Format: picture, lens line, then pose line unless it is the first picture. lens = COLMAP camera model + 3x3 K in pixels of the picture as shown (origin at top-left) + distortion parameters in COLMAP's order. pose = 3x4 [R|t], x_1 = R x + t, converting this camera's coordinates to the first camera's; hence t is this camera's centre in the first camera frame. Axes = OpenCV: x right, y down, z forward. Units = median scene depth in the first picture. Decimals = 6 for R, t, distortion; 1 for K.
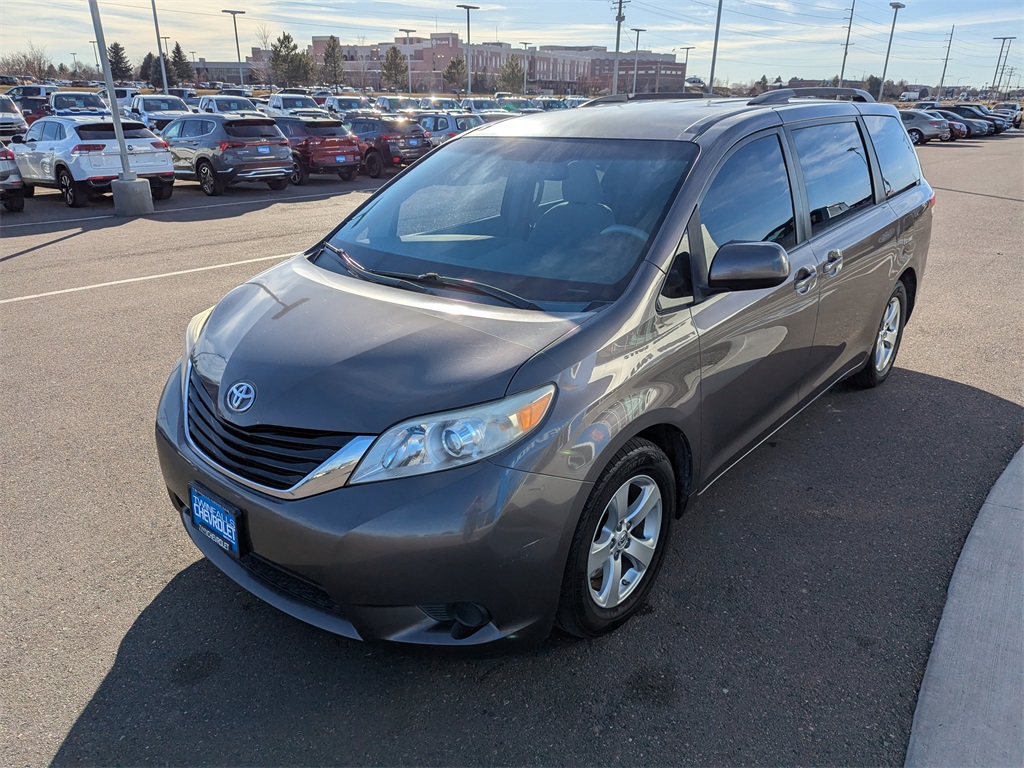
lens RADIAL K [[763.9, 0, 527.7], [0, 763.9, 390.9], [0, 0, 1]] dist [0.058720, -0.050914]
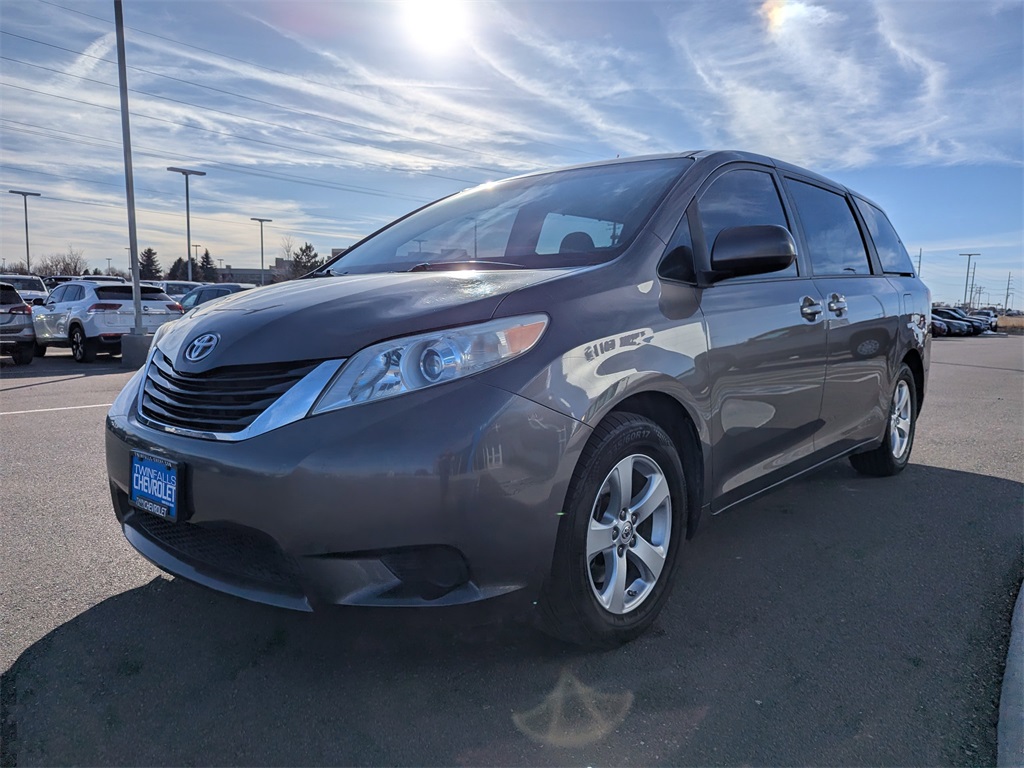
lens RADIAL K [[763.9, 0, 527.7], [0, 763.9, 390.9], [0, 0, 1]] dist [0.058720, -0.050914]
pose [[0.999941, 0.010791, -0.001292, 0.004919], [-0.010758, 0.965978, -0.258402, 0.115164], [-0.001541, 0.258401, 0.966037, 0.054776]]
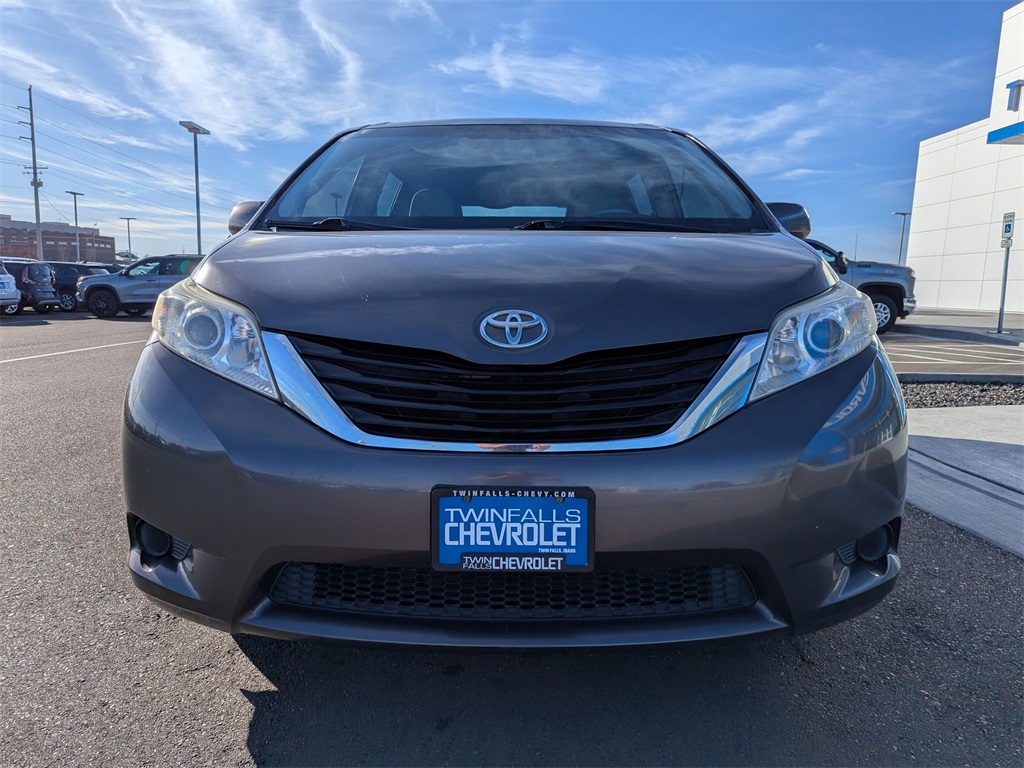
lens RADIAL K [[732.9, 0, 530.2], [0, 732.9, 403.0], [0, 0, 1]] dist [0.065280, -0.043565]
pose [[0.758557, -0.093942, 0.644799, -0.305013], [0.220466, 0.968194, -0.118304, 0.057368], [-0.613176, 0.231897, 0.755142, 0.218213]]
